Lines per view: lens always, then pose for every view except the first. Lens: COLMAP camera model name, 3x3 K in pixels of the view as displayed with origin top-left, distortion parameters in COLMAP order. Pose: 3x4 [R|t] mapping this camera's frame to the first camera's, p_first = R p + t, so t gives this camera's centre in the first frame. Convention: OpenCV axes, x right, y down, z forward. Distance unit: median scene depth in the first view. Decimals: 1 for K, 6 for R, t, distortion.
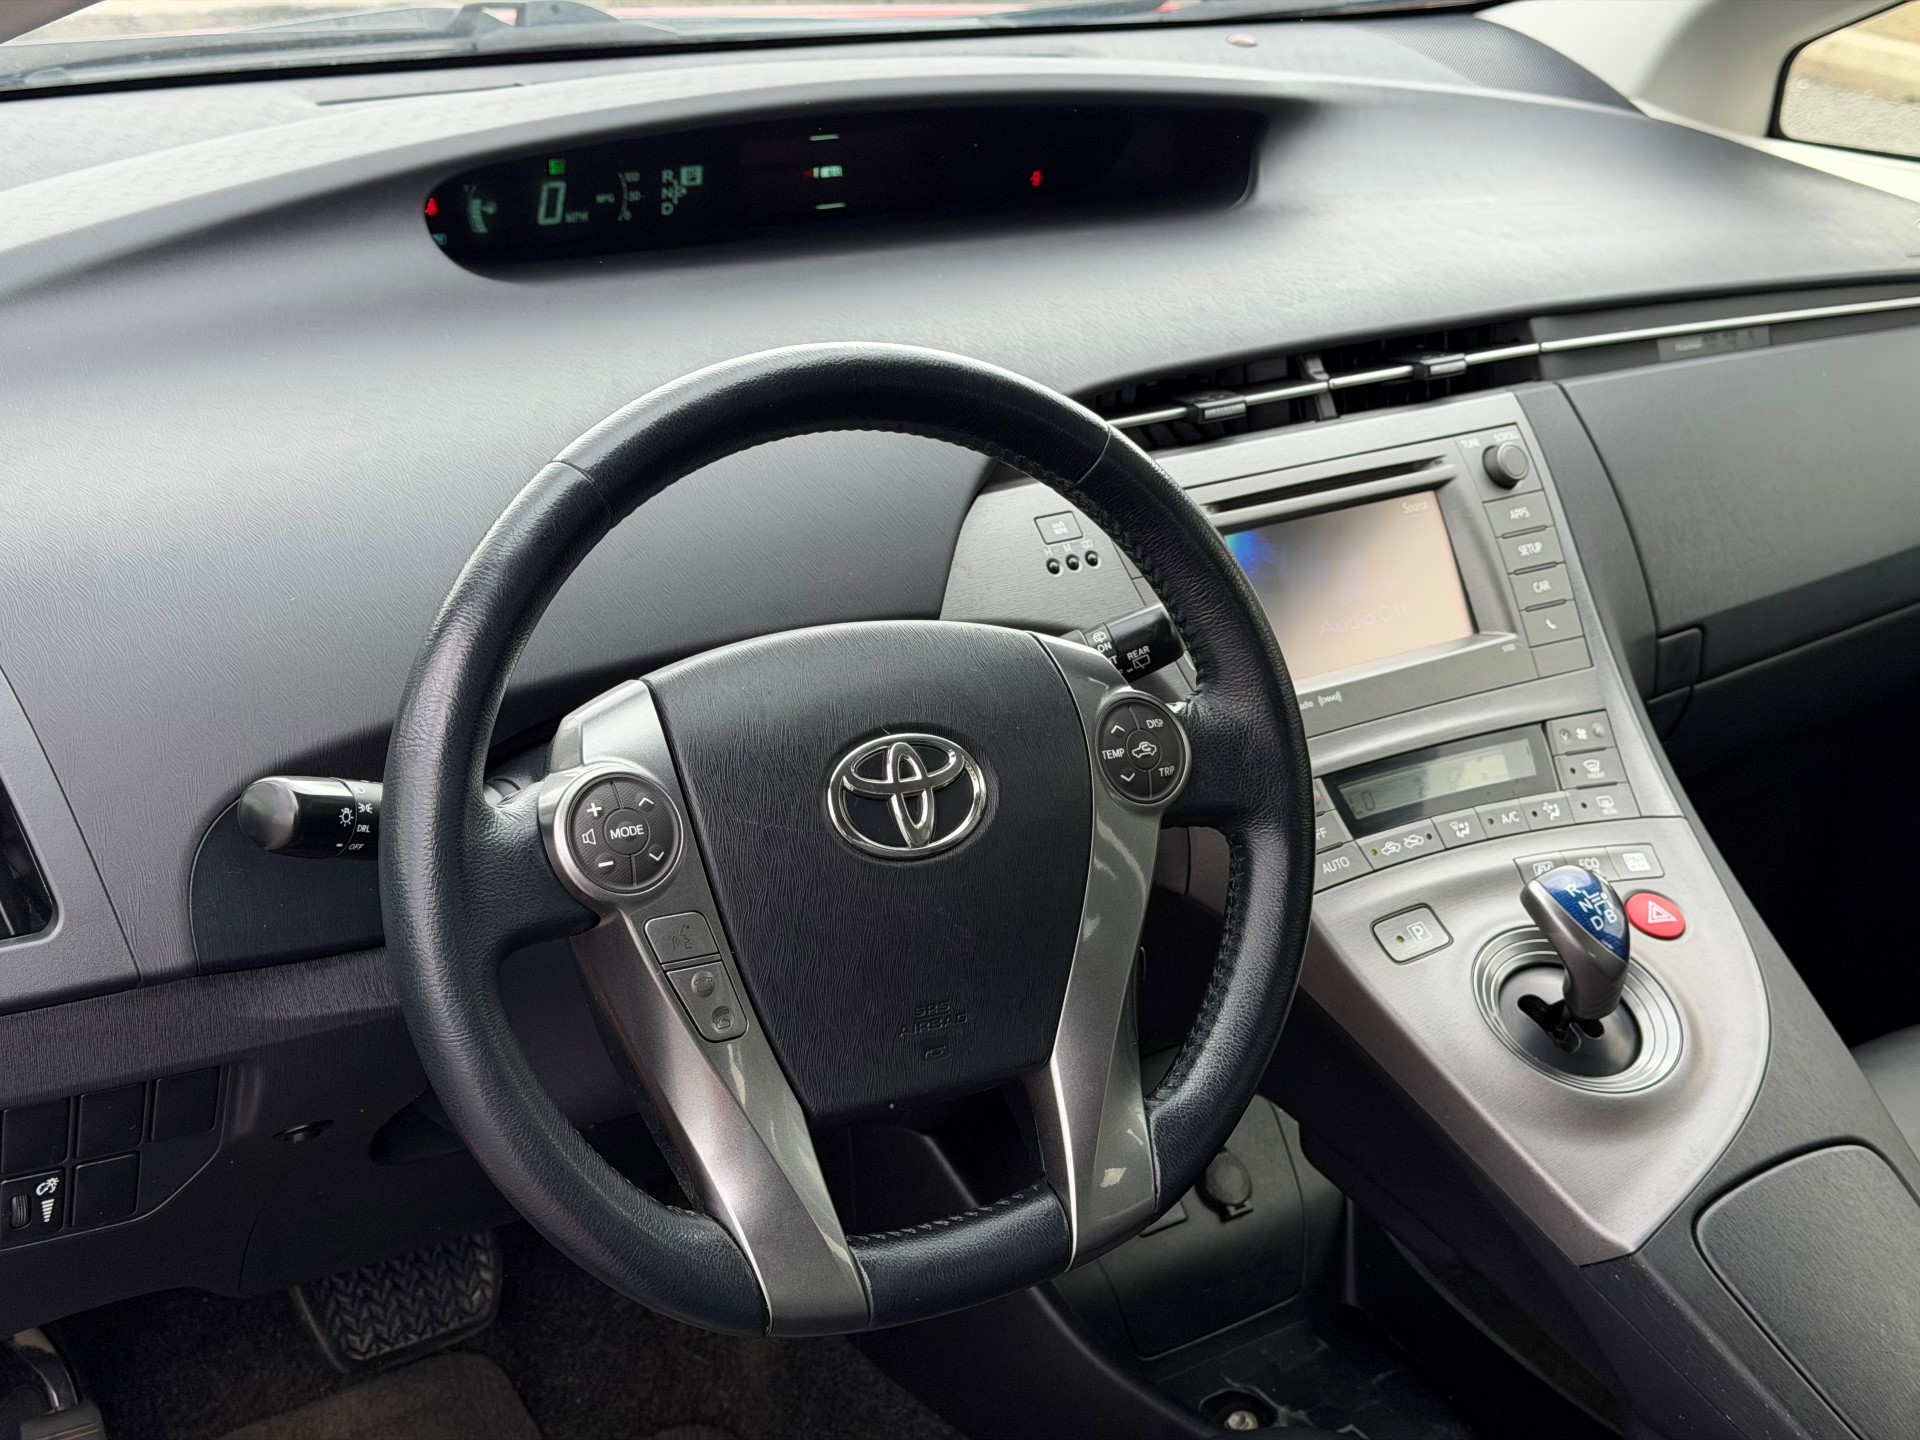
lens RADIAL K [[2687.3, 0, 943.6], [0, 2687.3, 729.6], [0, 0, 1]] dist [0.139662, -0.104047]
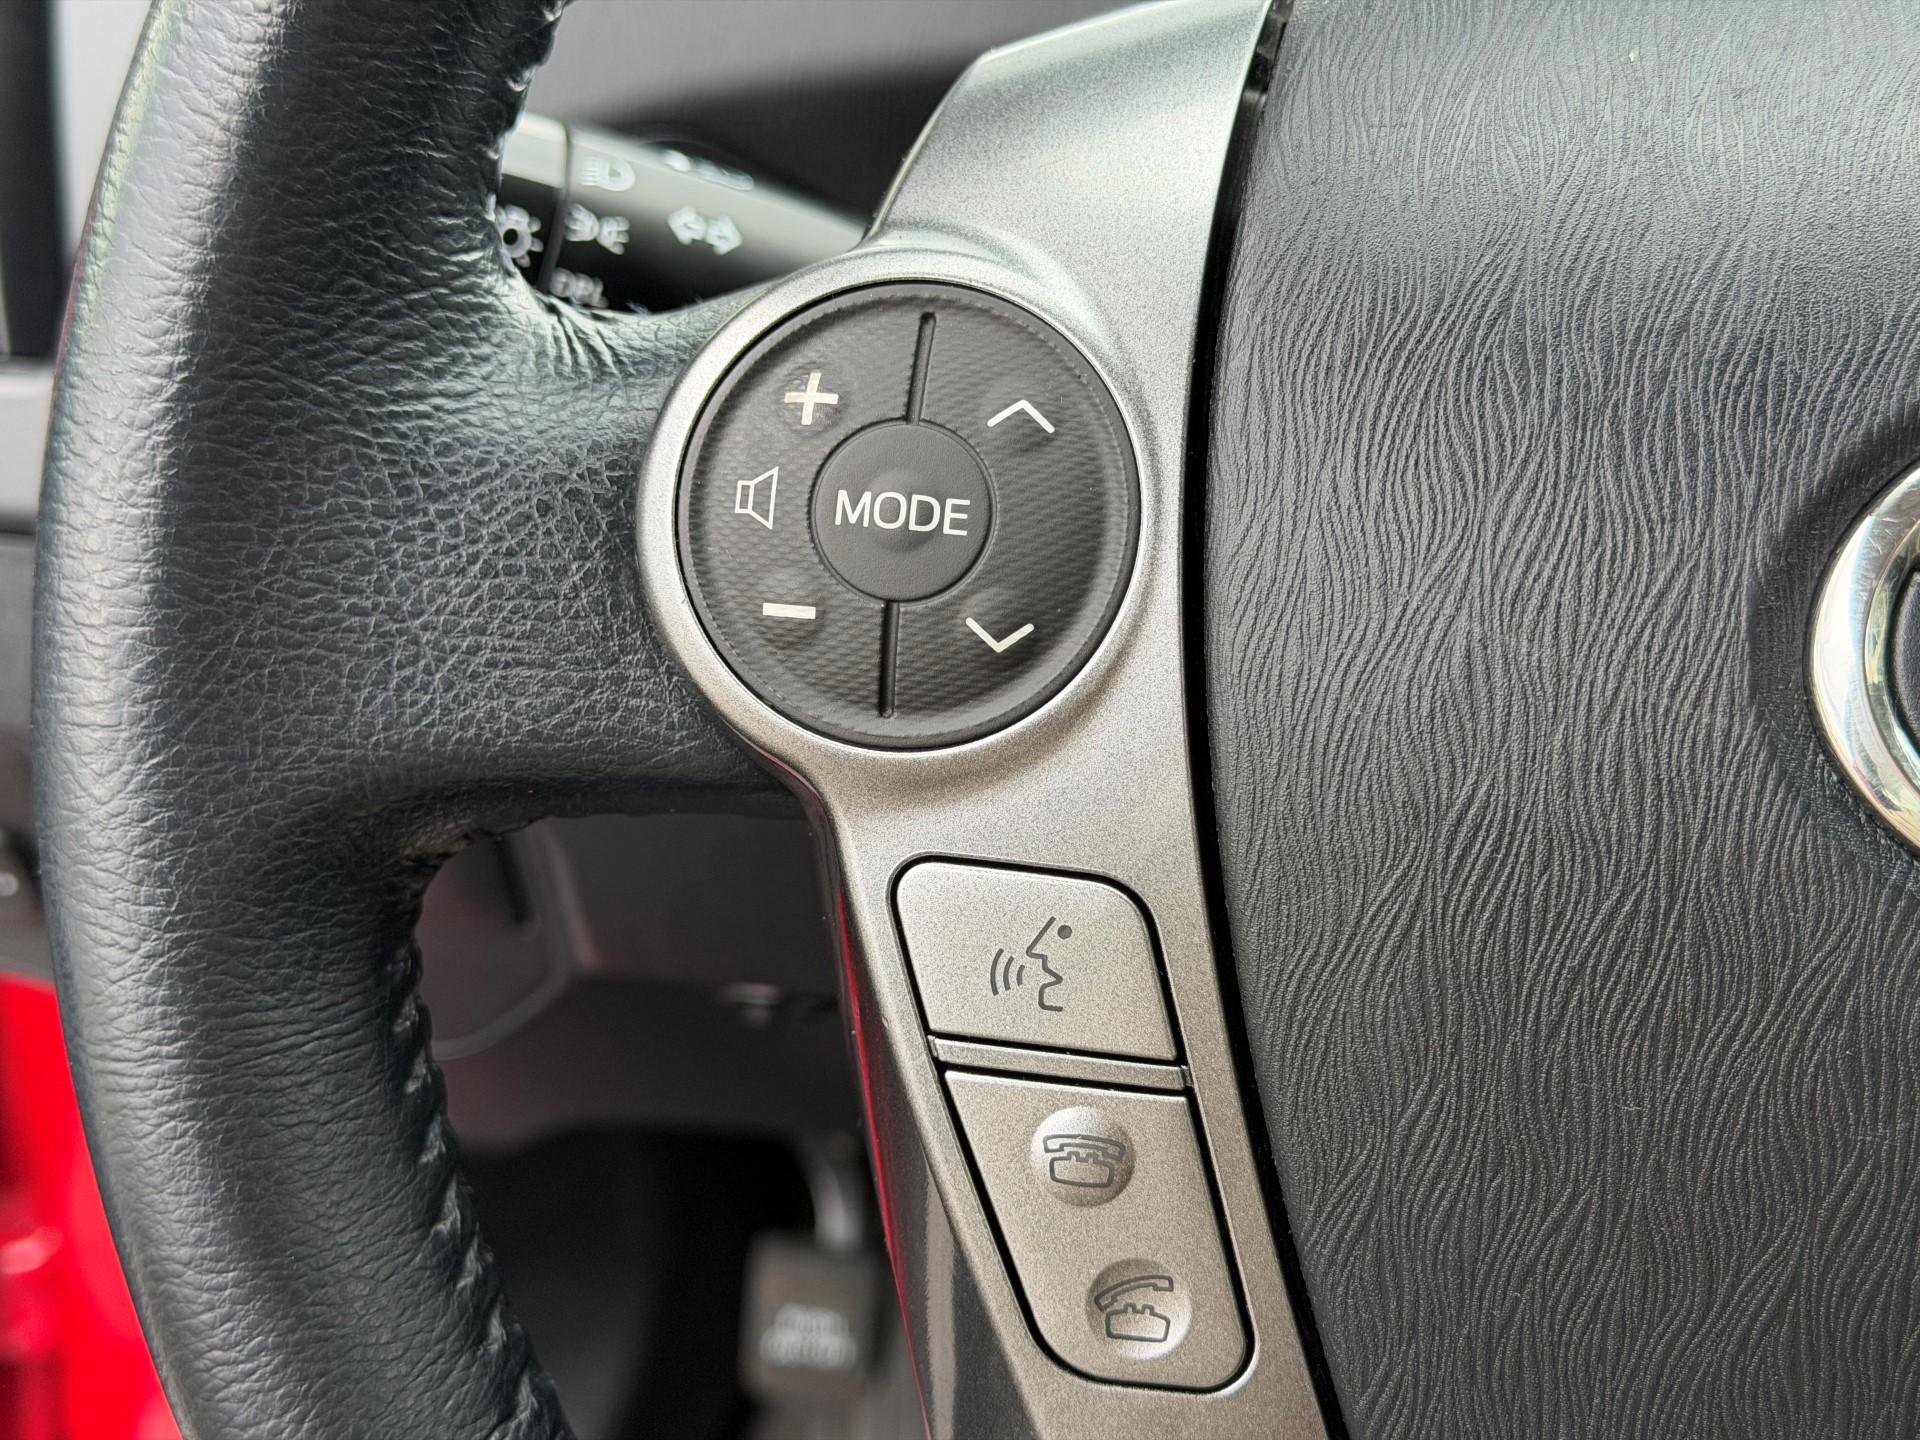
lens RADIAL K [[2687.3, 0, 943.6], [0, 2687.3, 729.6], [0, 0, 1]] dist [0.139662, -0.104047]
pose [[0.729770, 0.288629, -0.619781, 0.035413], [-0.192264, 0.956575, 0.219088, 0.000458], [0.656102, -0.040723, 0.753572, 0.560995]]
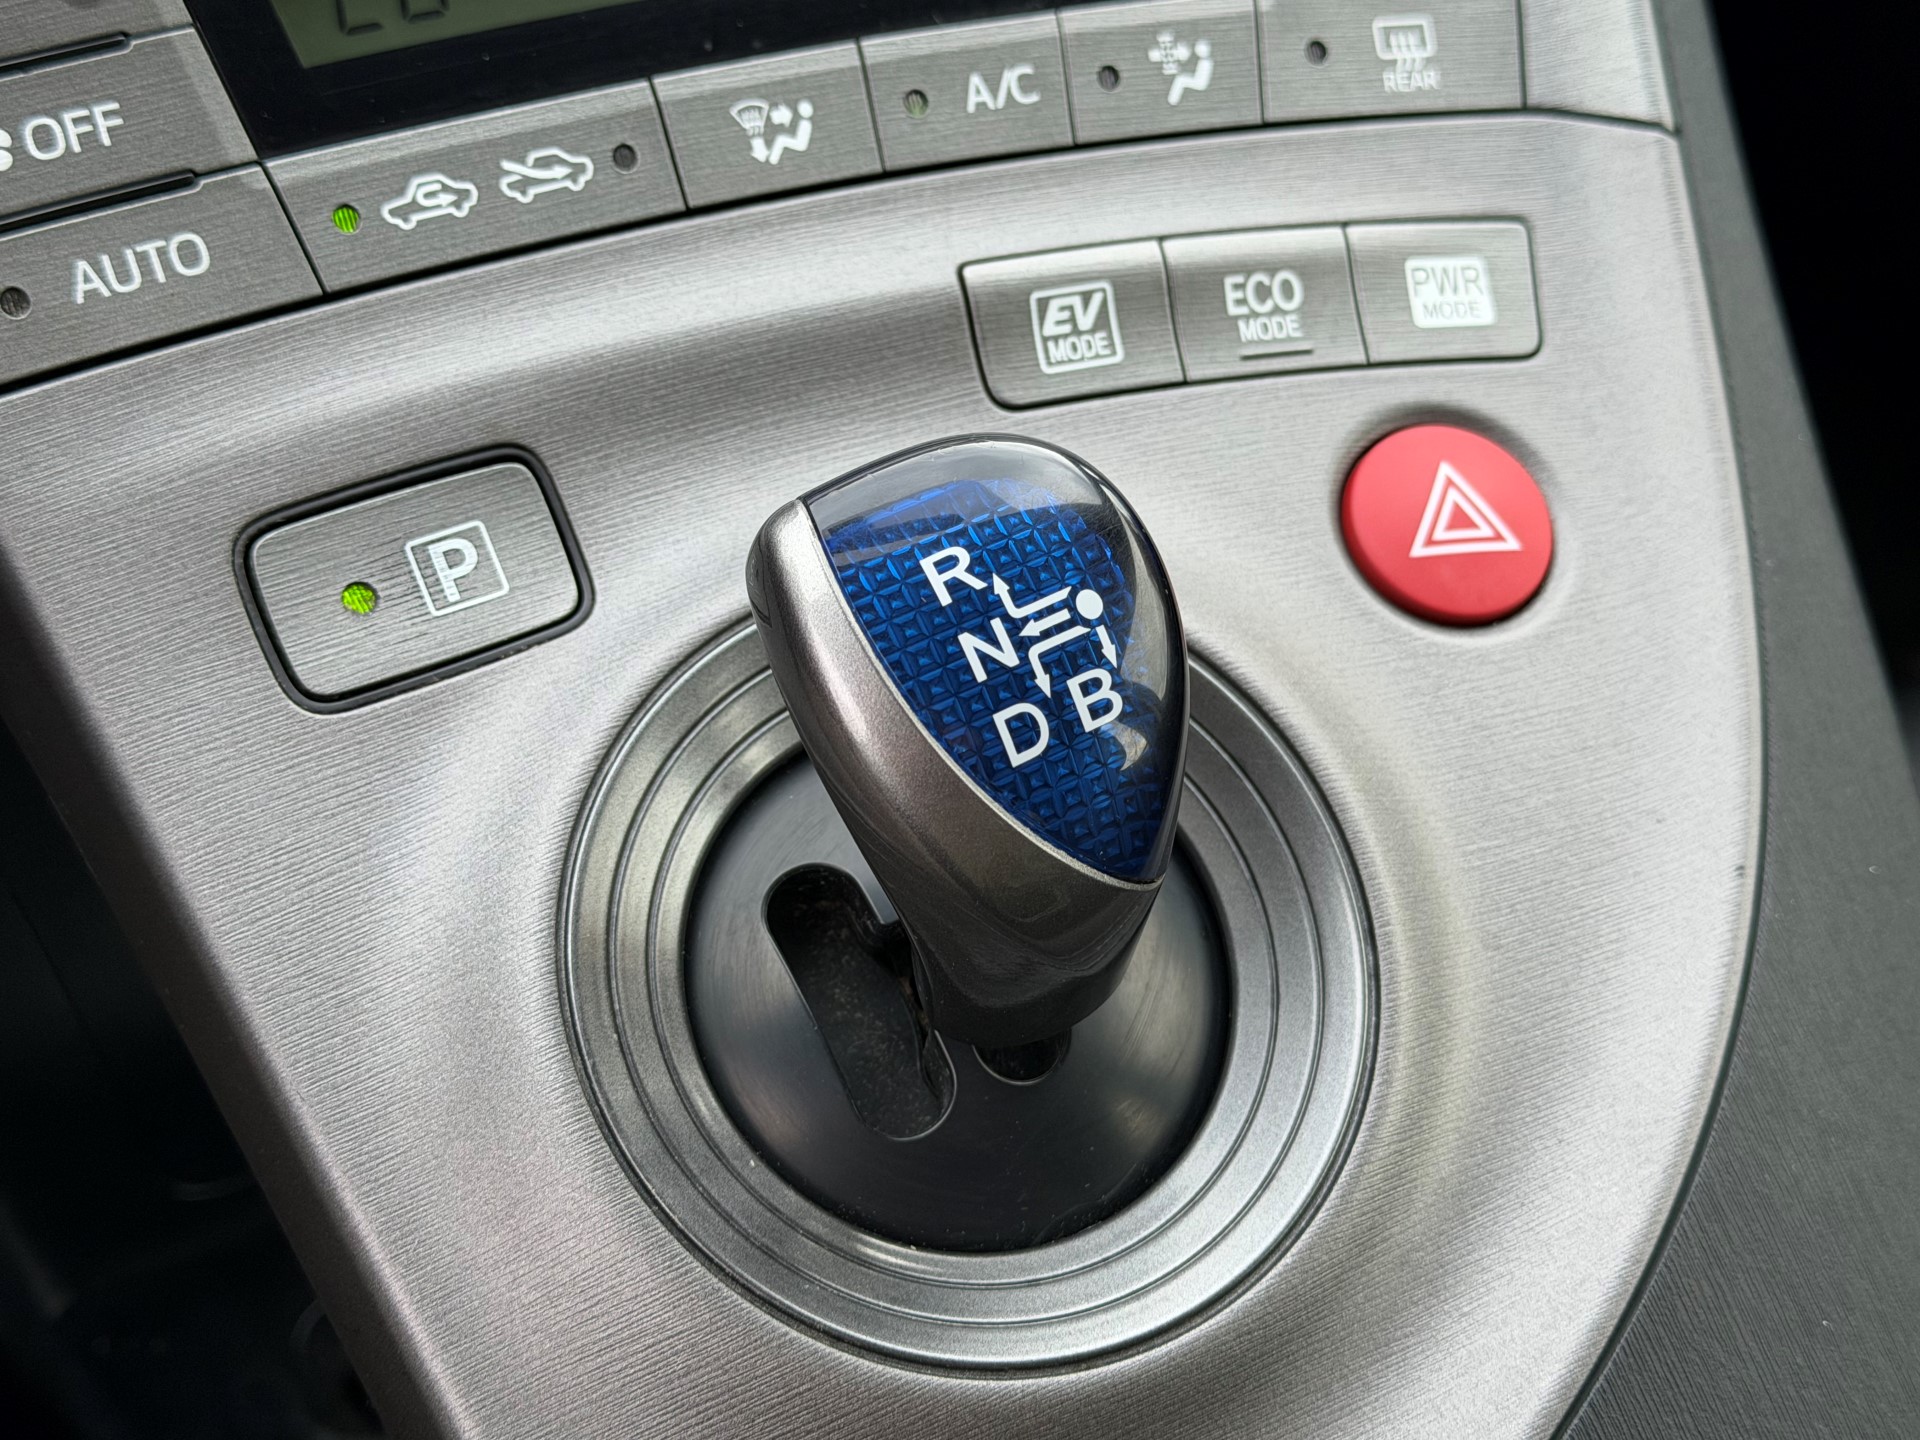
lens RADIAL K [[3000.1, 0, 965.4], [0, 3000.1, 731.1], [0, 0, 1]] dist [0.179910, -0.407117]
pose [[0.990980, 0.128200, -0.039032, 0.220258], [-0.102209, 0.911424, 0.398571, -0.027876], [0.086672, -0.390987, 0.916306, 0.682116]]
